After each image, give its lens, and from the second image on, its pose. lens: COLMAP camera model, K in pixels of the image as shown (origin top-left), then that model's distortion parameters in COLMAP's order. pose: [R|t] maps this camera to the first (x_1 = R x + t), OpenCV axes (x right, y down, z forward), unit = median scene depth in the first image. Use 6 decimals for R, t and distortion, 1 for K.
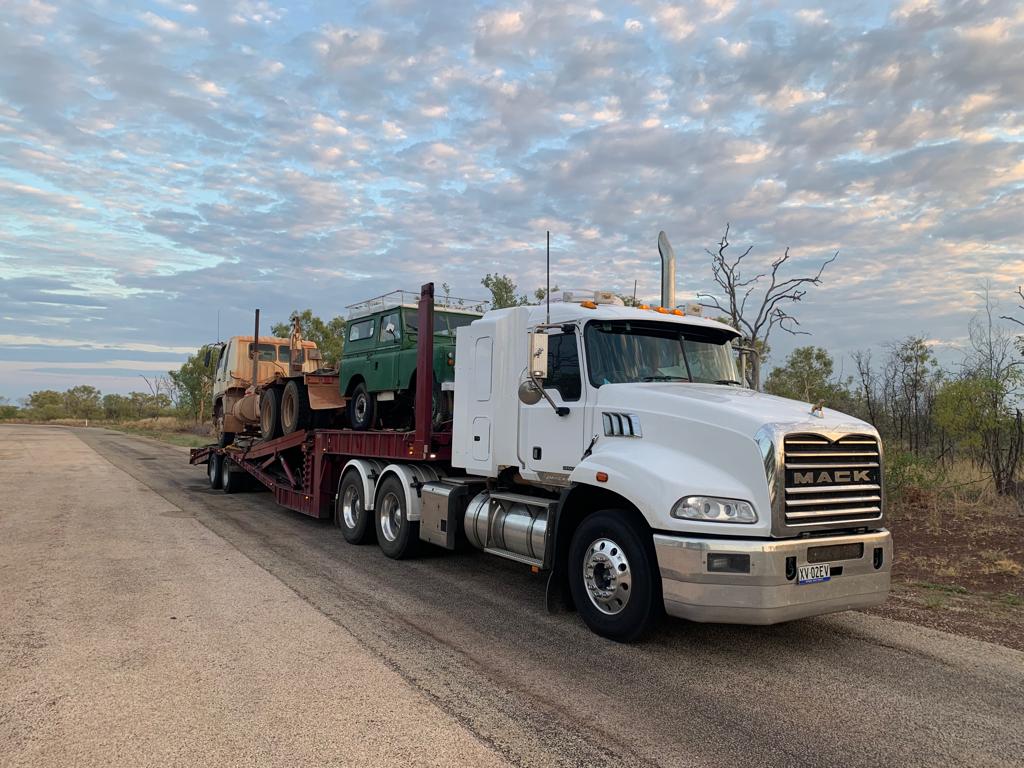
lens RADIAL K [[848.0, 0, 516.2], [0, 848.0, 383.0], [0, 0, 1]] dist [0.007749, -0.010659]
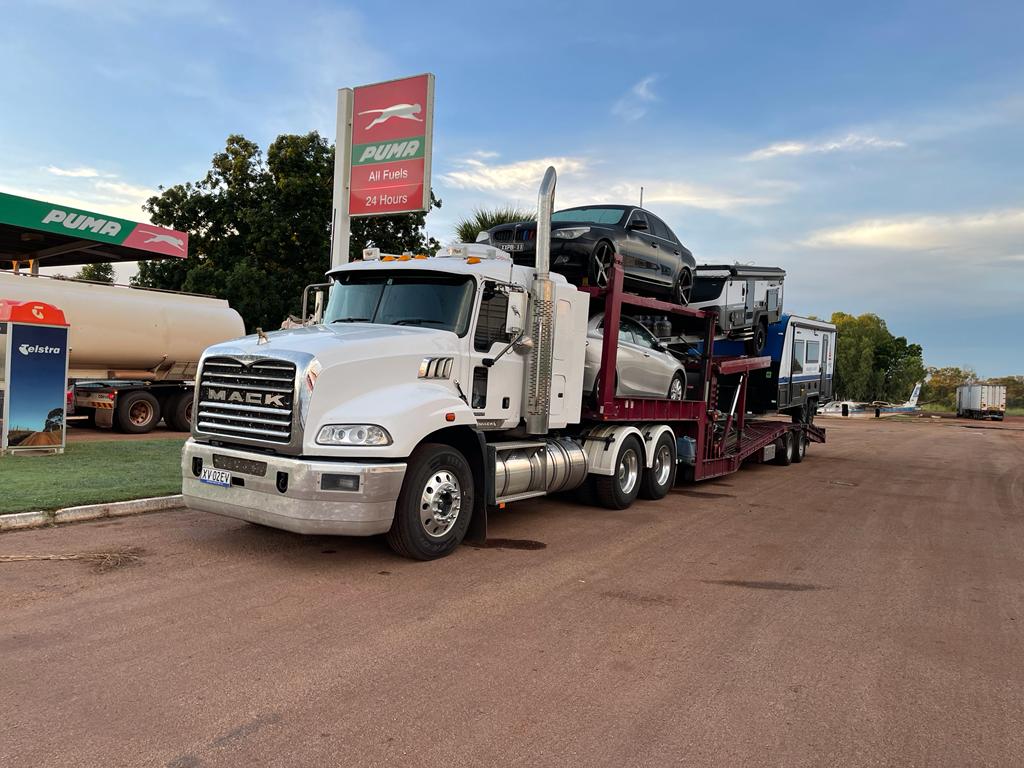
lens RADIAL K [[792.8, 0, 505.2], [0, 792.8, 389.7], [0, 0, 1]] dist [0.051507, -0.046662]
pose [[0.373119, 0.014353, -0.927672, 1.225090], [-0.005732, 0.999897, 0.013165, 0.071332], [0.927766, 0.000405, 0.373163, 0.777053]]
